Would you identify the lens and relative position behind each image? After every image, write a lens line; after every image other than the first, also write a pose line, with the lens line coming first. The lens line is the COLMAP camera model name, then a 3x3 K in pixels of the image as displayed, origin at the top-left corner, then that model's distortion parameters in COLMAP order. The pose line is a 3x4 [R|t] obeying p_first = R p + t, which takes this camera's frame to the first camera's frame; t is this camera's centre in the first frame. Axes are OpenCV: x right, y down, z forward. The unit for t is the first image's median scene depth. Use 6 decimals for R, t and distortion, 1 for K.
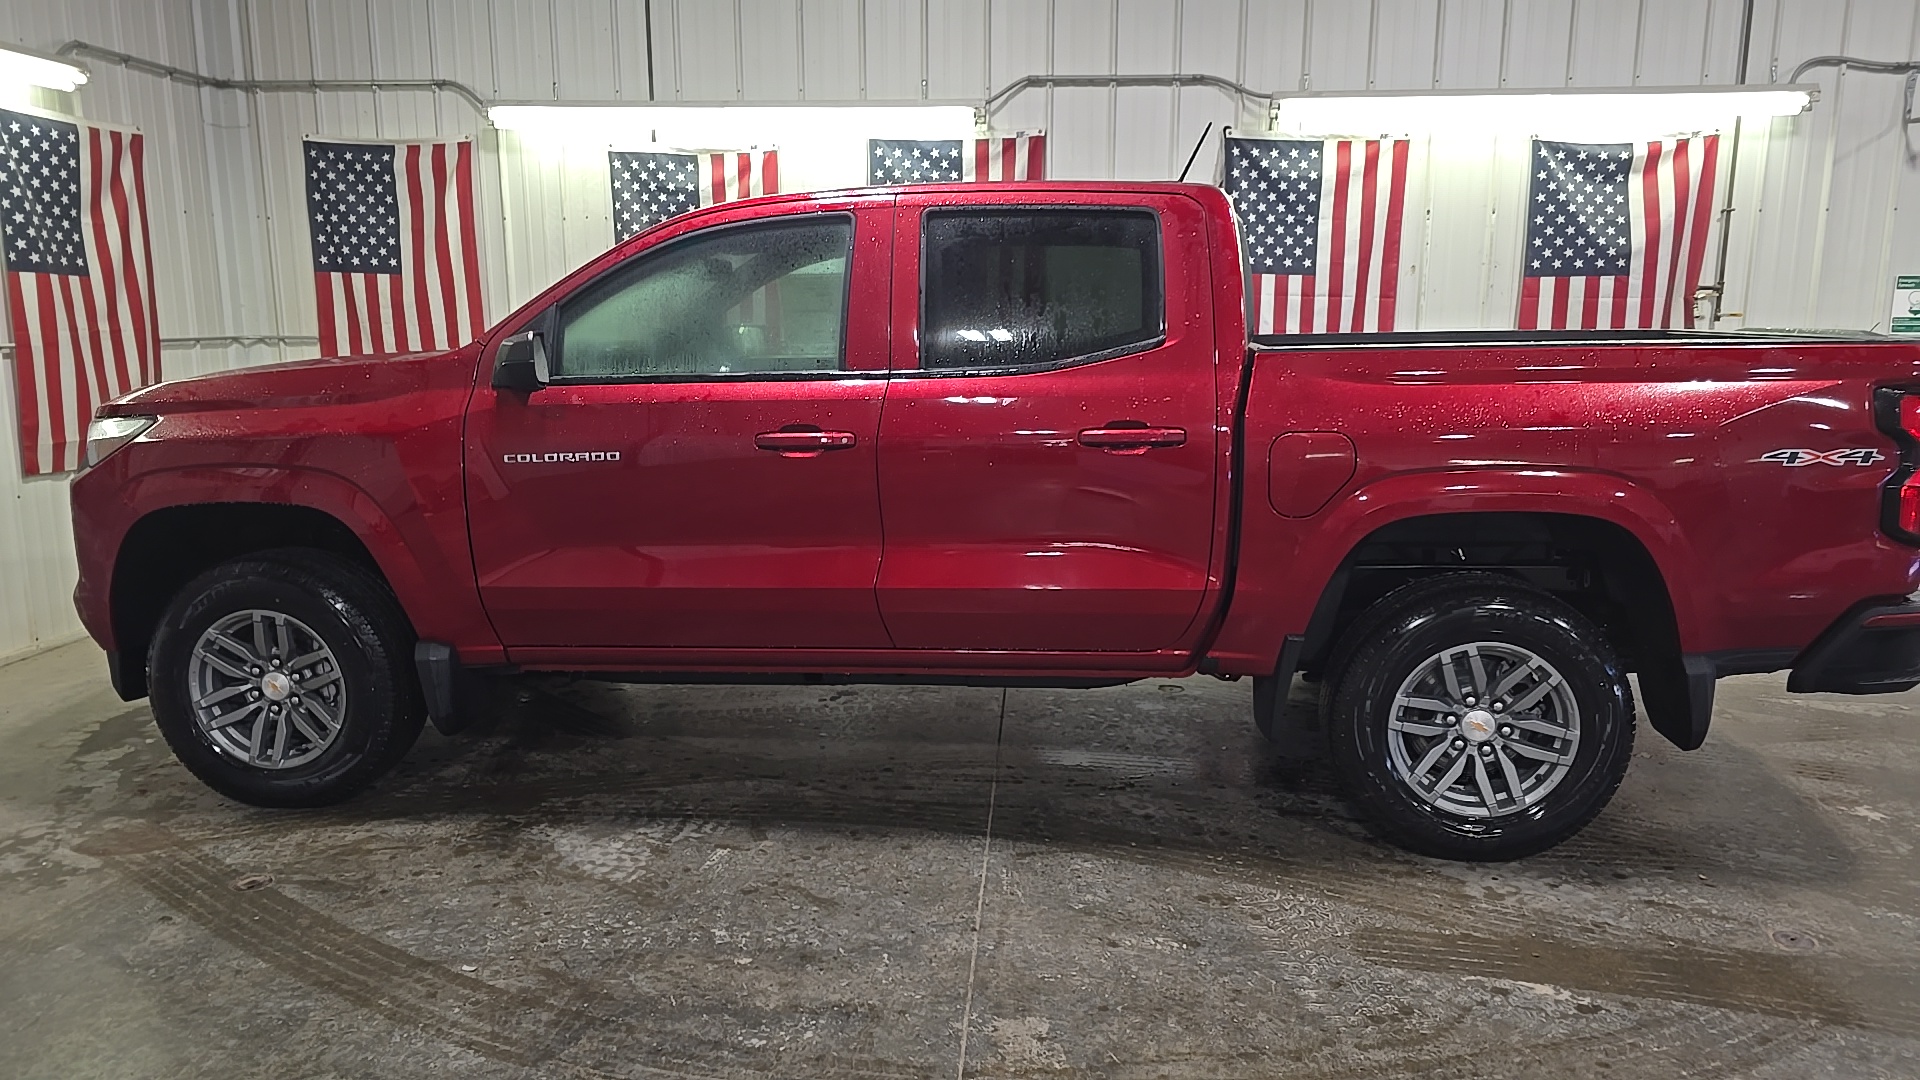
lens RADIAL K [[1271.8, 0, 958.3], [0, 1271.8, 544.0], [0, 0, 1]] dist [0.043909, -0.030981]
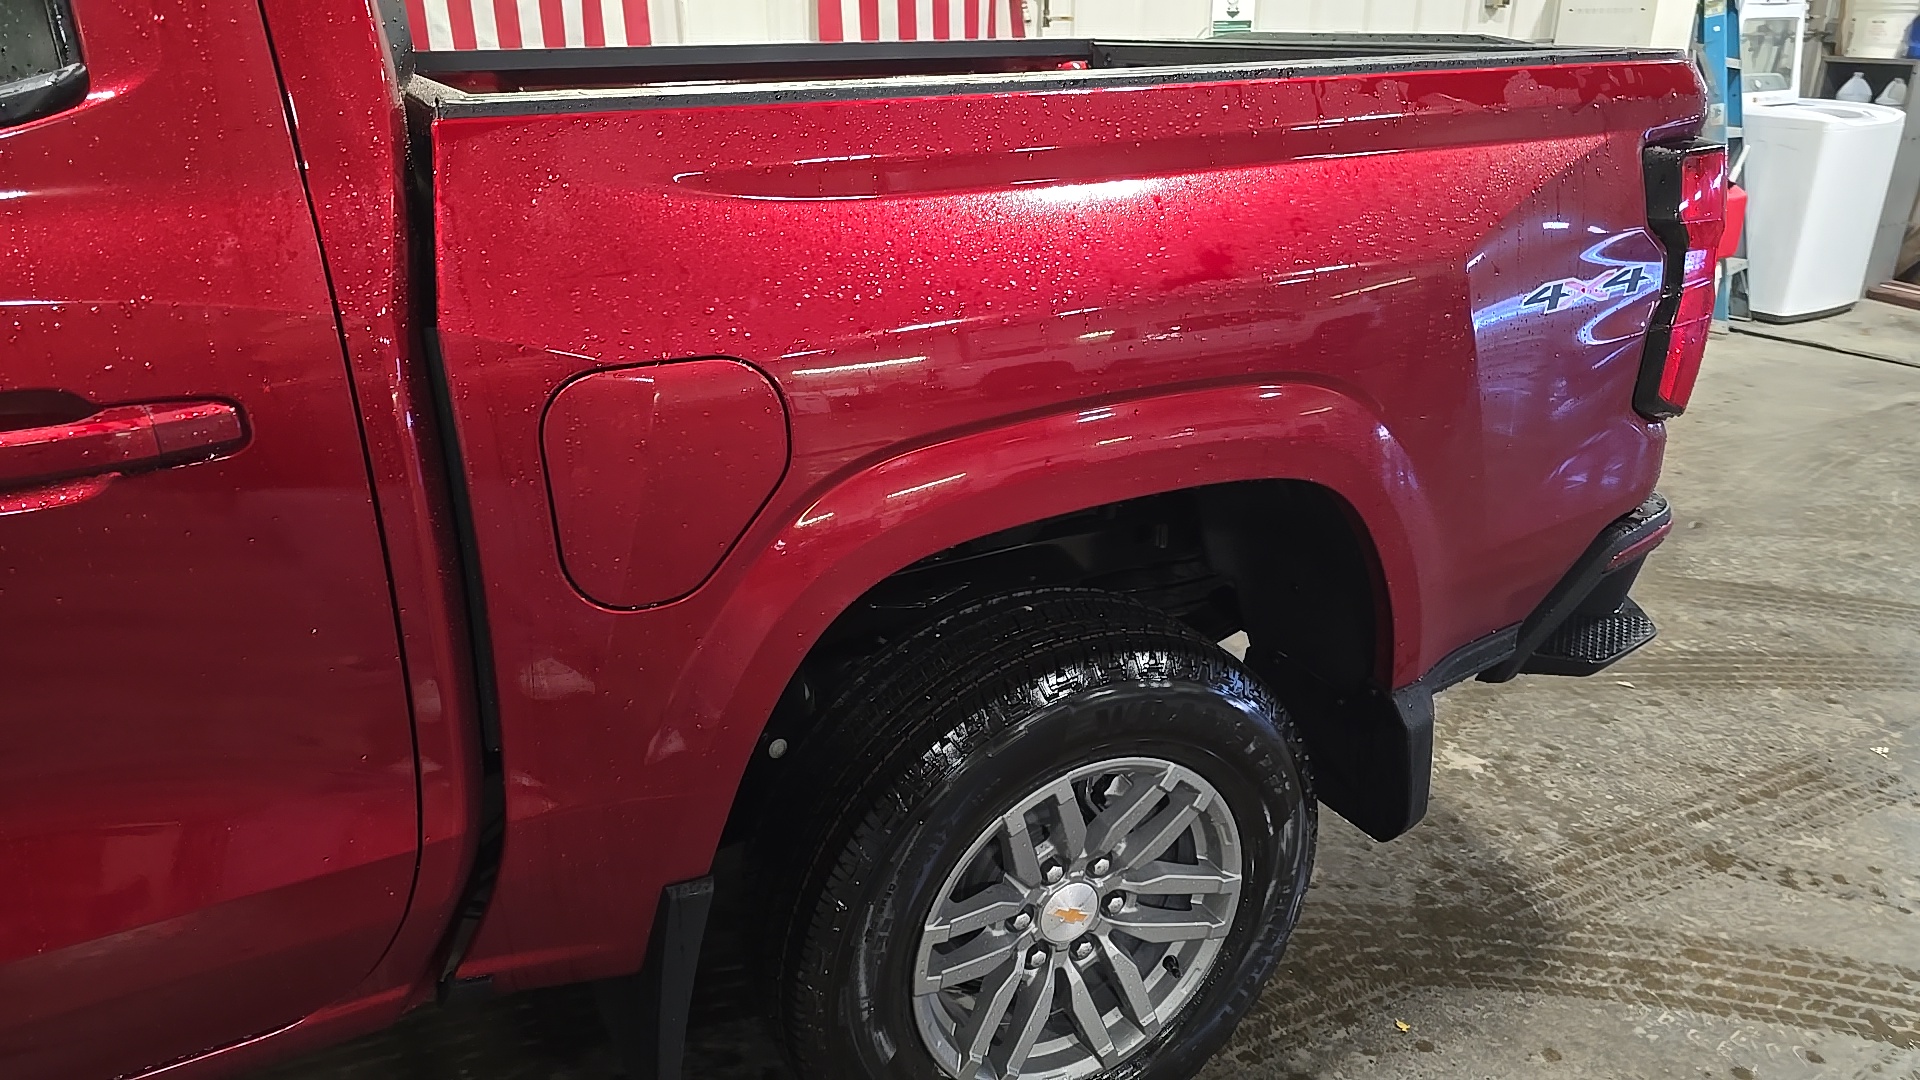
lens RADIAL K [[1271.8, 0, 956.4], [0, 1271.8, 540.4], [0, 0, 1]] dist [0.043909, -0.030981]
pose [[0.832419, -0.211461, 0.512214, 0.134728], [0.102705, 0.967187, 0.232381, -0.094557], [-0.544546, -0.140832, 0.826823, 0.562409]]
